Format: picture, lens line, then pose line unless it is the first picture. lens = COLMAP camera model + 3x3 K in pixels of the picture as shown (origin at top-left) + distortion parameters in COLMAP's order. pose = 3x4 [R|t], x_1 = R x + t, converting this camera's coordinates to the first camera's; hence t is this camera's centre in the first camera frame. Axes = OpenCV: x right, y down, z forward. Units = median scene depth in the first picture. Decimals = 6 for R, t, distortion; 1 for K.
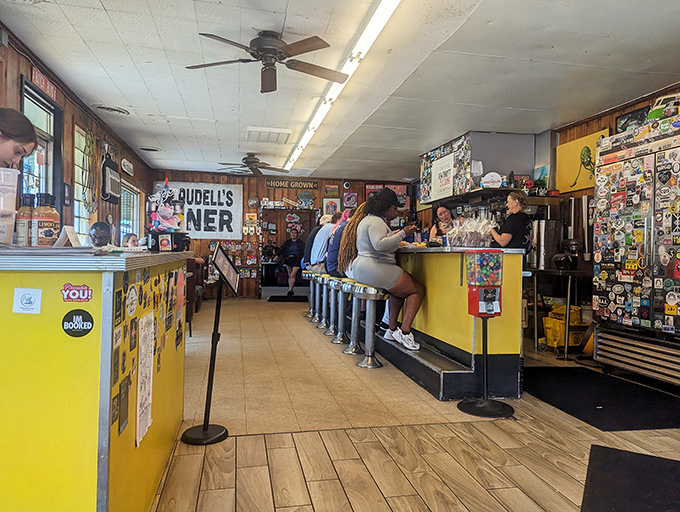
lens RADIAL K [[505.1, 0, 342.4], [0, 505.1, 258.0], [0, 0, 1]] dist [0.015496, -0.005988]
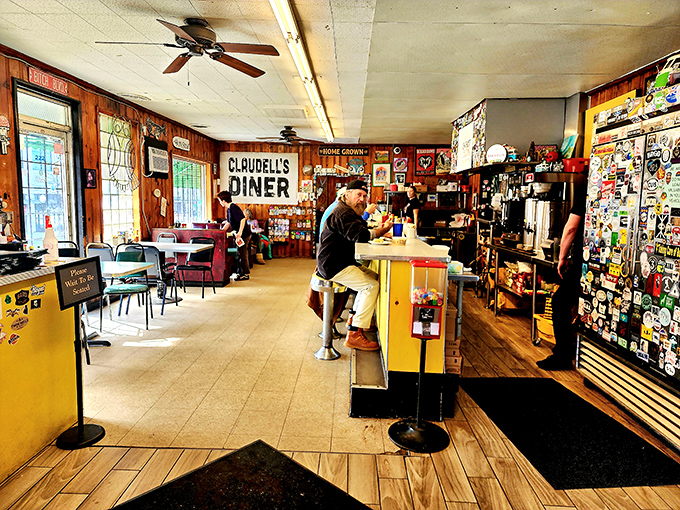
lens RADIAL K [[456.5, 0, 336.4], [0, 456.5, 251.7], [0, 0, 1]] dist [0.023443, -0.022852]
pose [[0.971694, 0.027230, -0.234668, 0.219663], [-0.003819, 0.995016, 0.099645, -0.064914], [0.236212, -0.095928, 0.966955, 0.122239]]
